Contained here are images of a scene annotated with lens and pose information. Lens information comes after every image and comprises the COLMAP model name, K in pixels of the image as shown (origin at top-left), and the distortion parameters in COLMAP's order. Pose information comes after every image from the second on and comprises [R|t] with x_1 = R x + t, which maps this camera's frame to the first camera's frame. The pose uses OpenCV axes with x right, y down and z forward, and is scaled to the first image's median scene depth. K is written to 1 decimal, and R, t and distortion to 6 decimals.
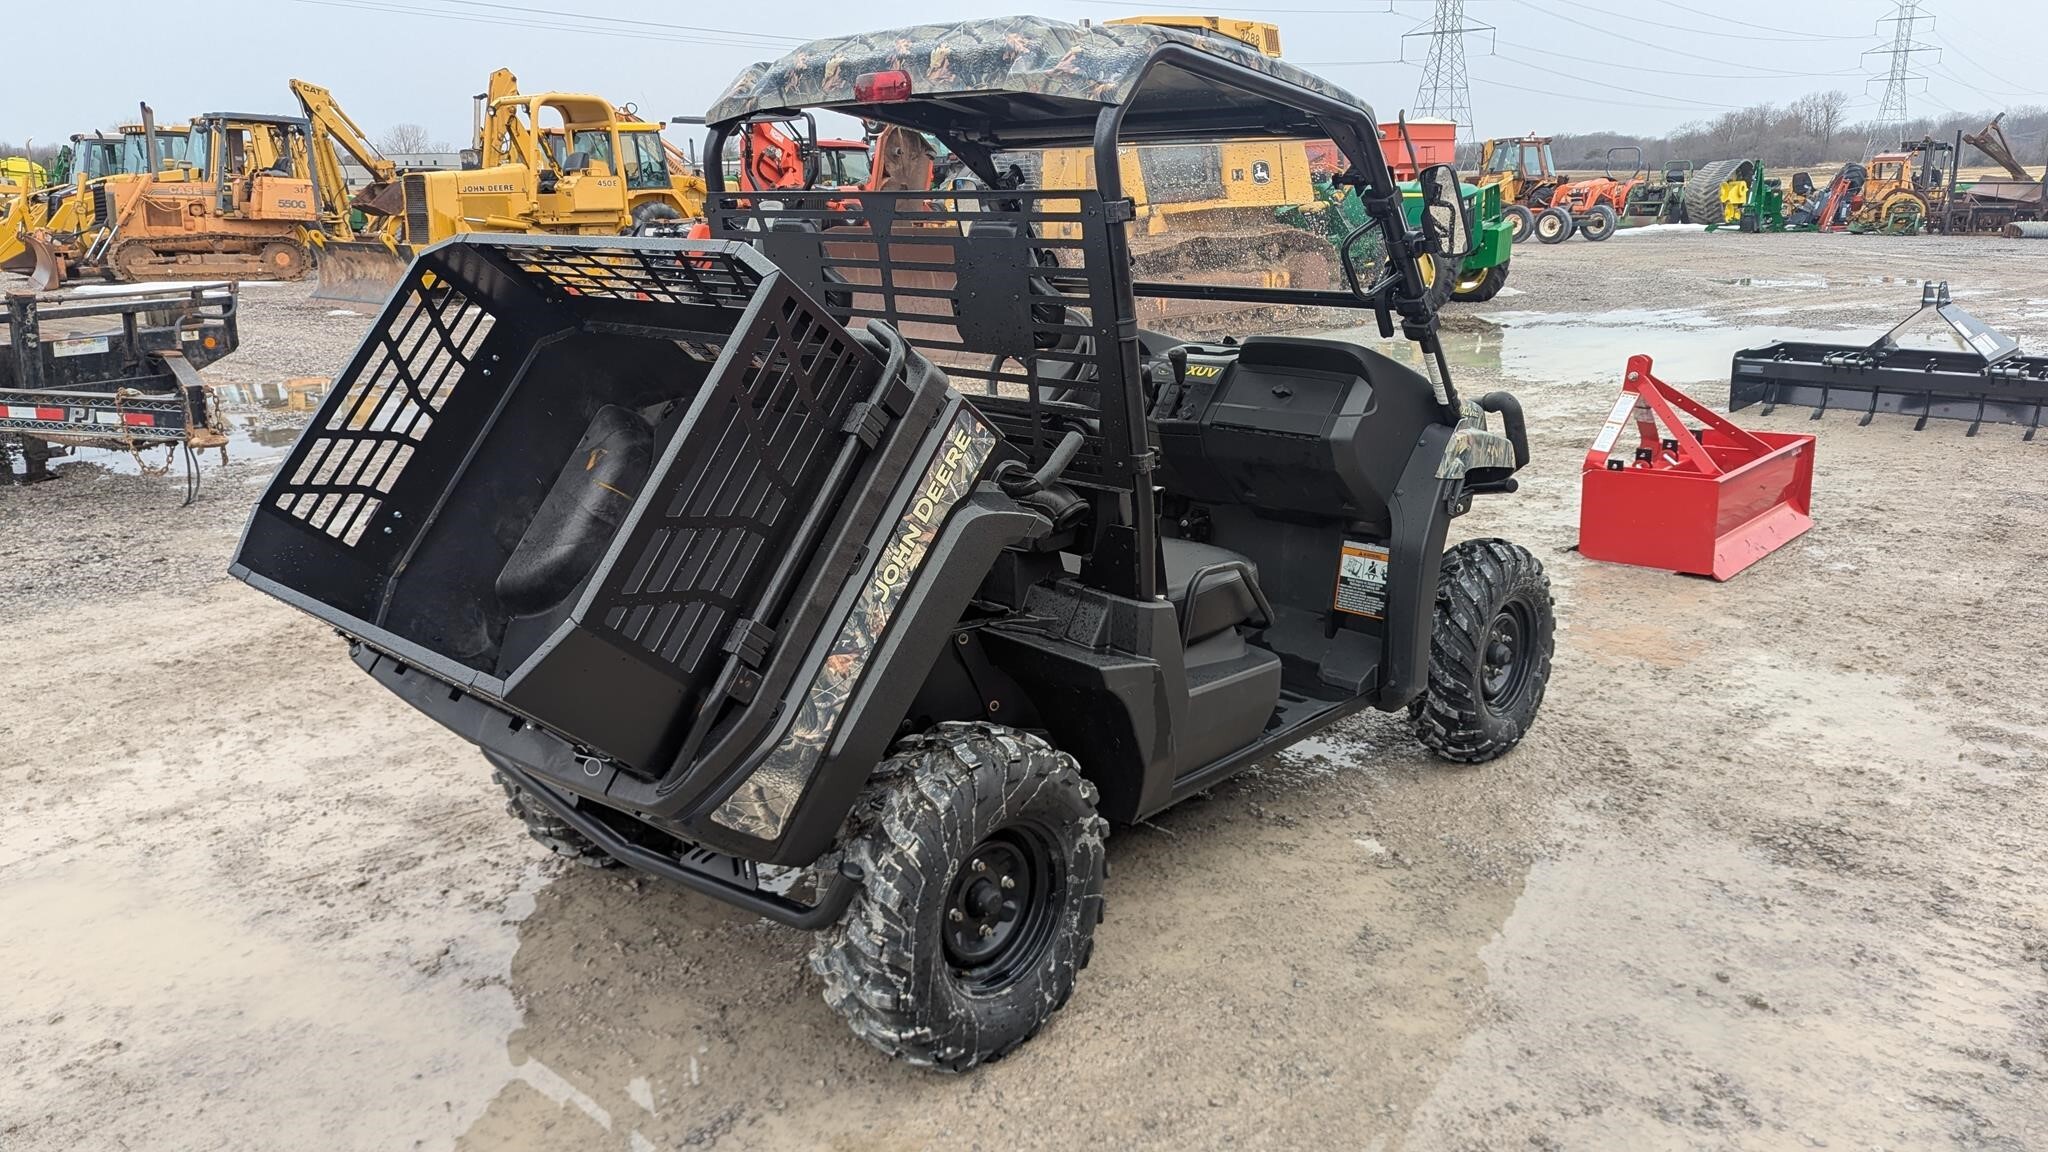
lens RADIAL K [[1426.8, 0, 1001.3], [0, 1426.8, 527.9], [0, 0, 1]] dist [0.078819, -0.087617]
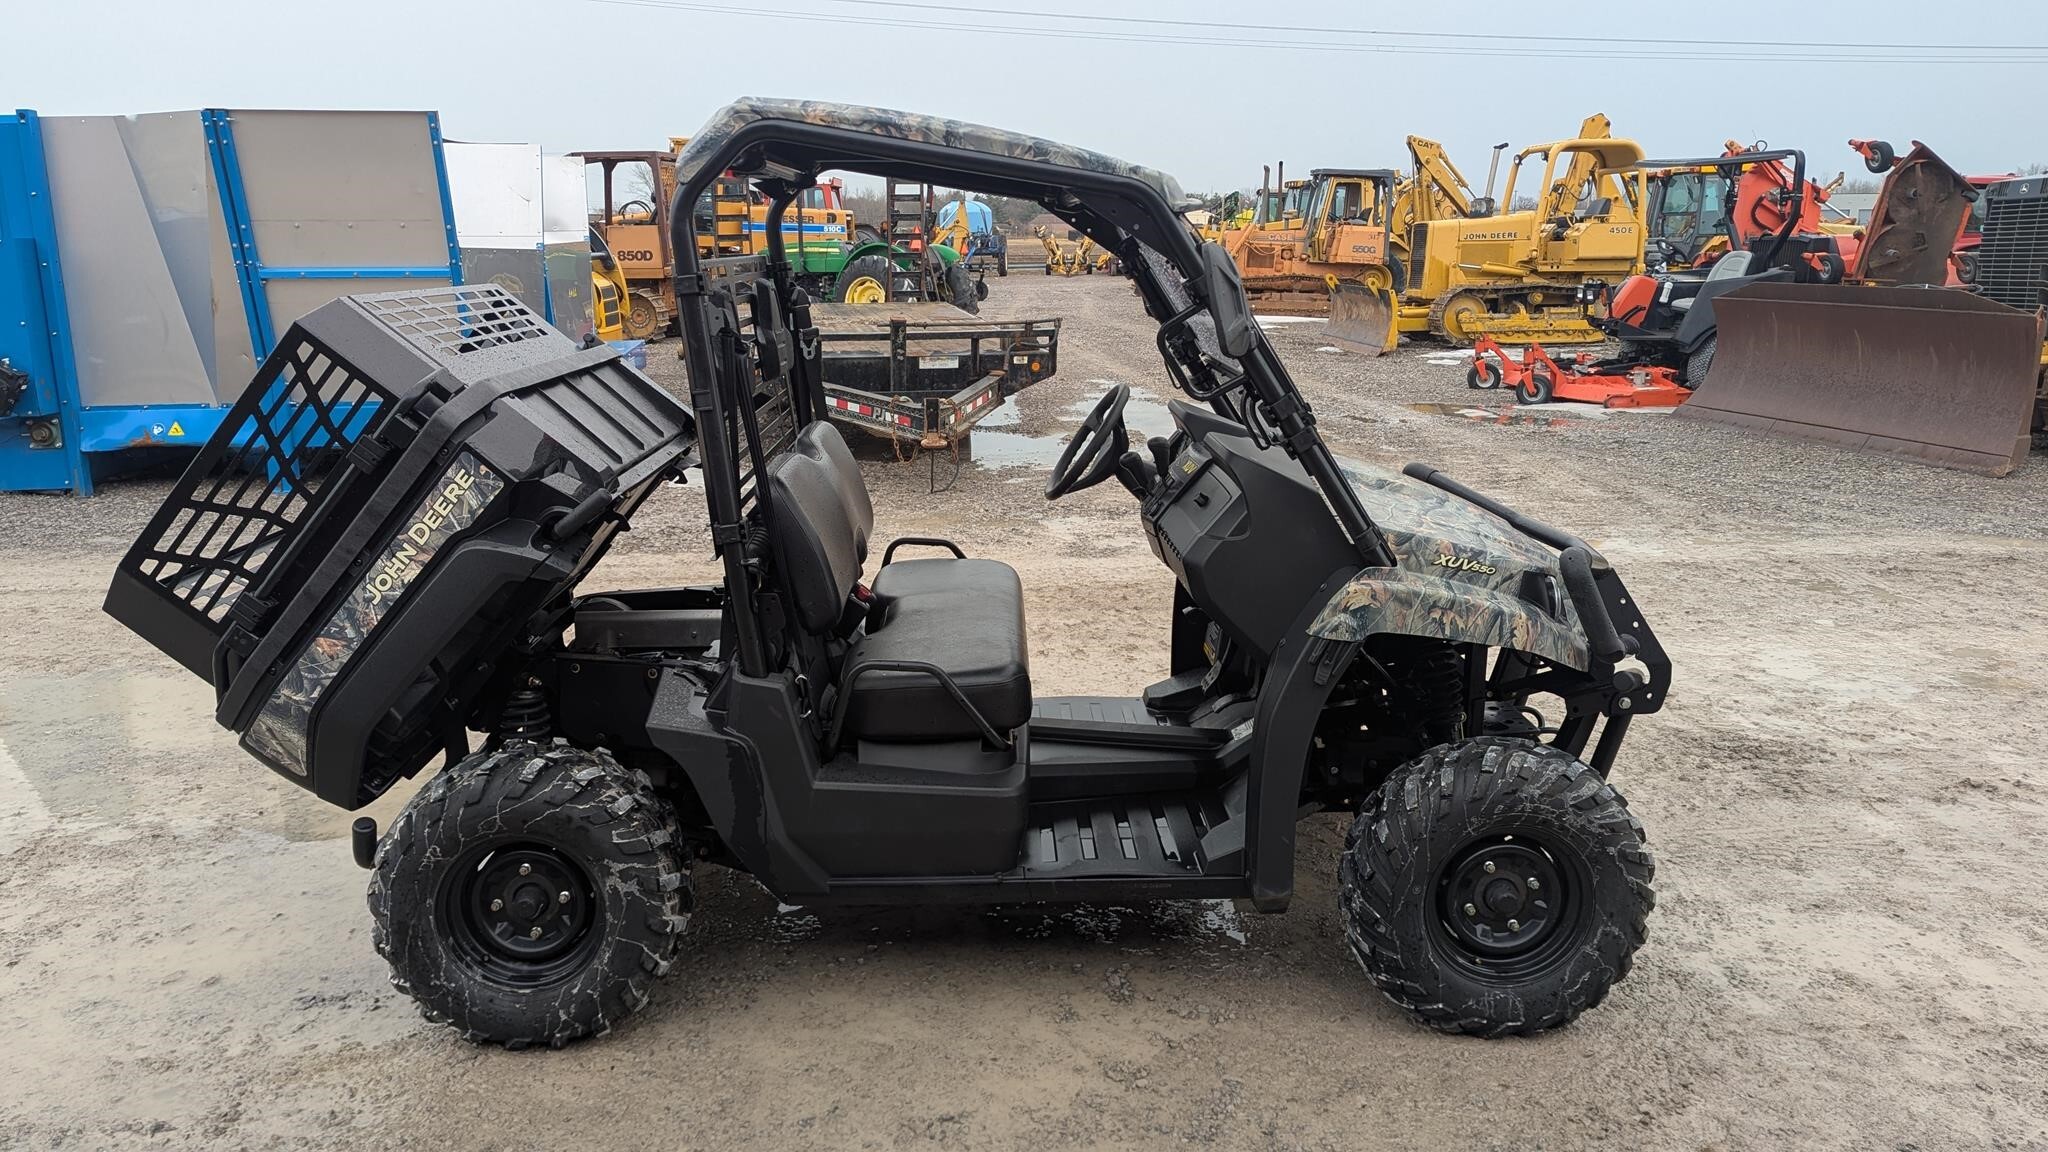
lens RADIAL K [[1426.8, 0, 1001.3], [0, 1426.8, 527.9], [0, 0, 1]] dist [0.078819, -0.087617]
pose [[0.716852, 0.148618, -0.681201, 0.295802], [-0.168174, 0.985027, 0.037929, -0.038579], [0.676639, 0.087371, 0.731113, 0.129023]]
